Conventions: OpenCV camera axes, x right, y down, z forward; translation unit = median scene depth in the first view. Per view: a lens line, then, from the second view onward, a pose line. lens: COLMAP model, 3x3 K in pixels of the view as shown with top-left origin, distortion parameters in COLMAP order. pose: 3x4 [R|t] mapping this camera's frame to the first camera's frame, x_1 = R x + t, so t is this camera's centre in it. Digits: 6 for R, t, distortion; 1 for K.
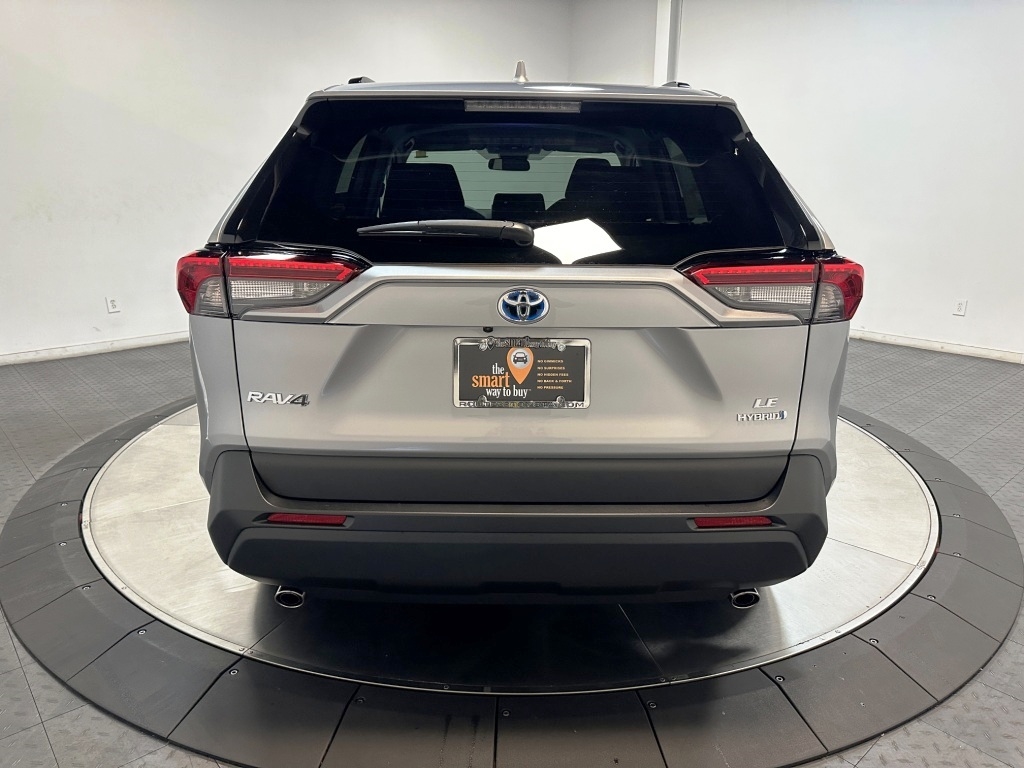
lens RADIAL K [[724.0, 0, 514.5], [0, 724.0, 380.8], [0, 0, 1]] dist [-0.006463, -0.014966]
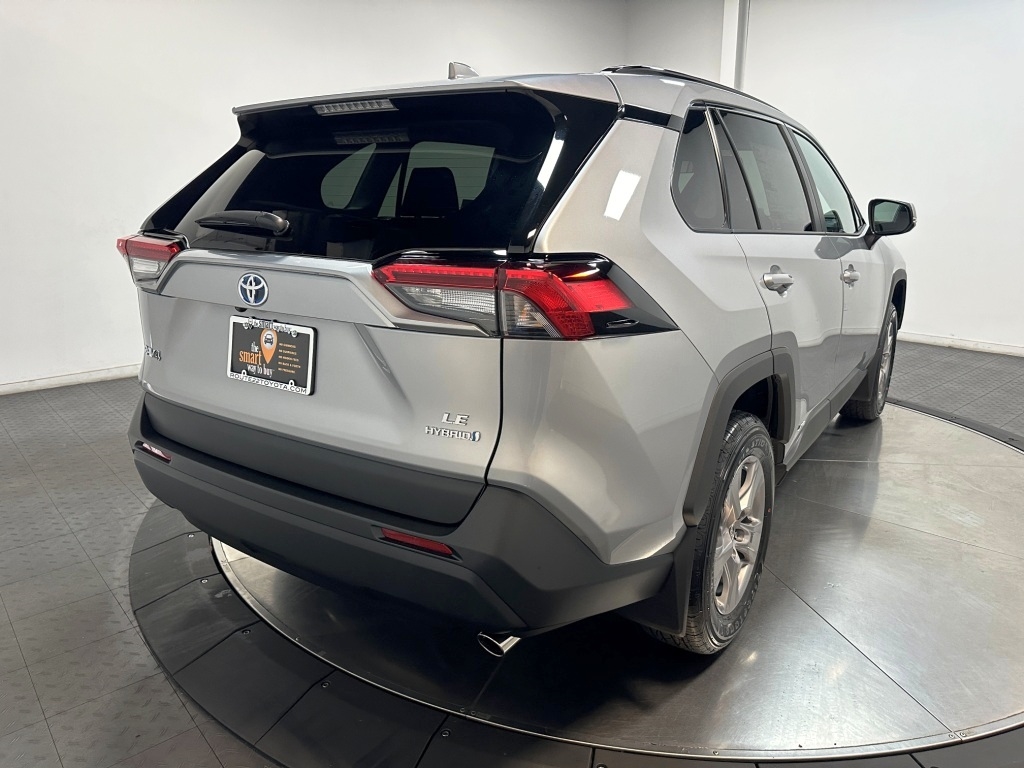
lens RADIAL K [[724.0, 0, 514.5], [0, 724.0, 384.2], [0, 0, 1]] dist [-0.006463, -0.014966]
pose [[0.853144, 0.141295, -0.502176, 0.867728], [-0.139998, 0.989322, 0.040519, -0.060418], [0.502539, 0.035735, 0.863816, 0.256359]]
